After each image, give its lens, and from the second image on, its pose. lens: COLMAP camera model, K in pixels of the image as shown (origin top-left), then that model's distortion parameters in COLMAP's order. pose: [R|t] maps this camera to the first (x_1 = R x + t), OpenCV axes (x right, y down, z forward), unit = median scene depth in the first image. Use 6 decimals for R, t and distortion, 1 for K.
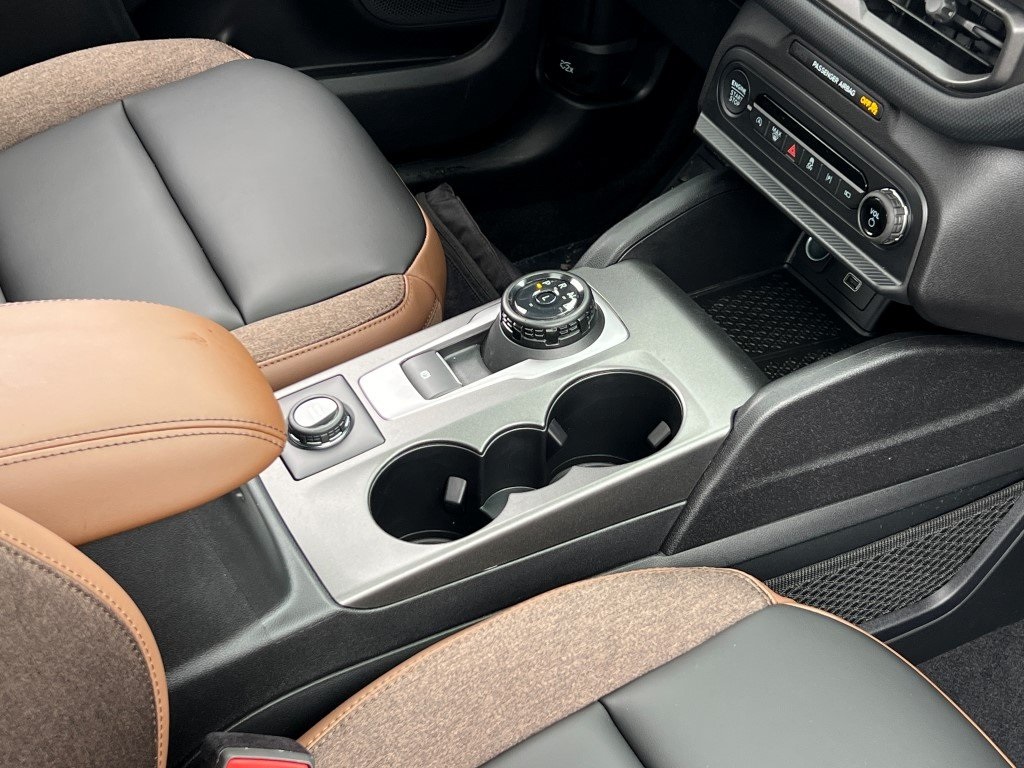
lens RADIAL K [[1558.0, 0, 512.0], [0, 1558.0, 384.0], [0, 0, 1]] dist [0.137236, -0.605254]
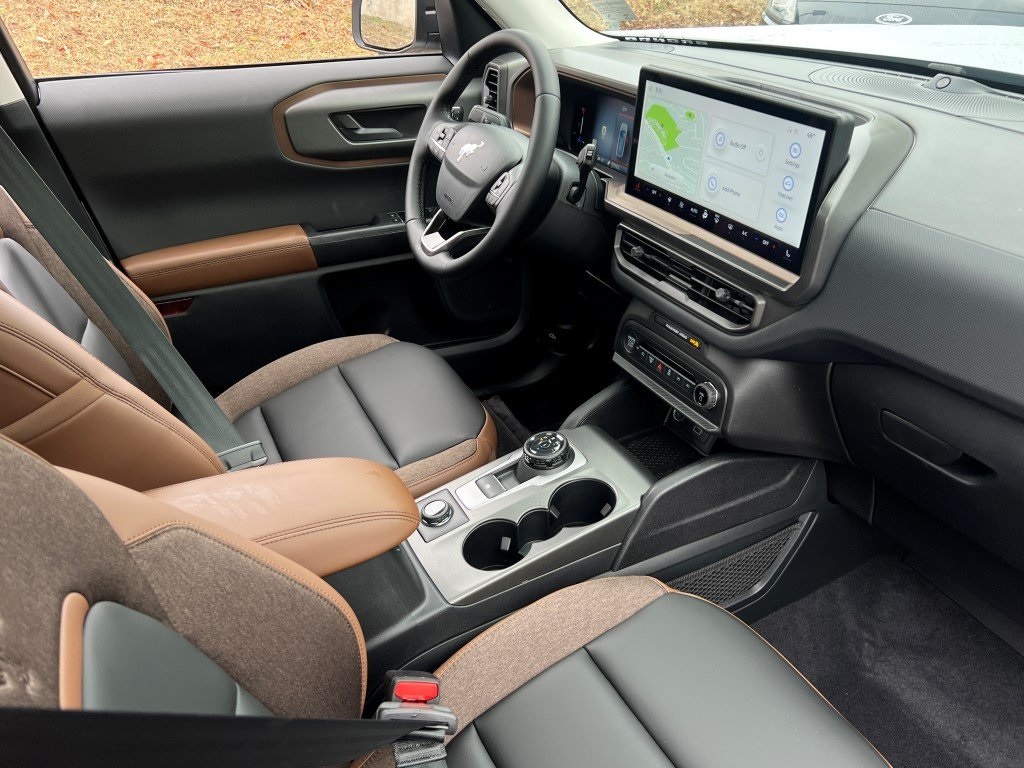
lens RADIAL K [[836.6, 0, 512.0], [0, 836.6, 384.0], [0, 0, 1]] dist [0.007391, -0.001825]
pose [[0.997508, -0.059501, -0.037917, 0.025059], [0.052910, 0.986355, -0.155896, 0.034358], [0.046676, 0.153501, 0.987046, -0.091477]]
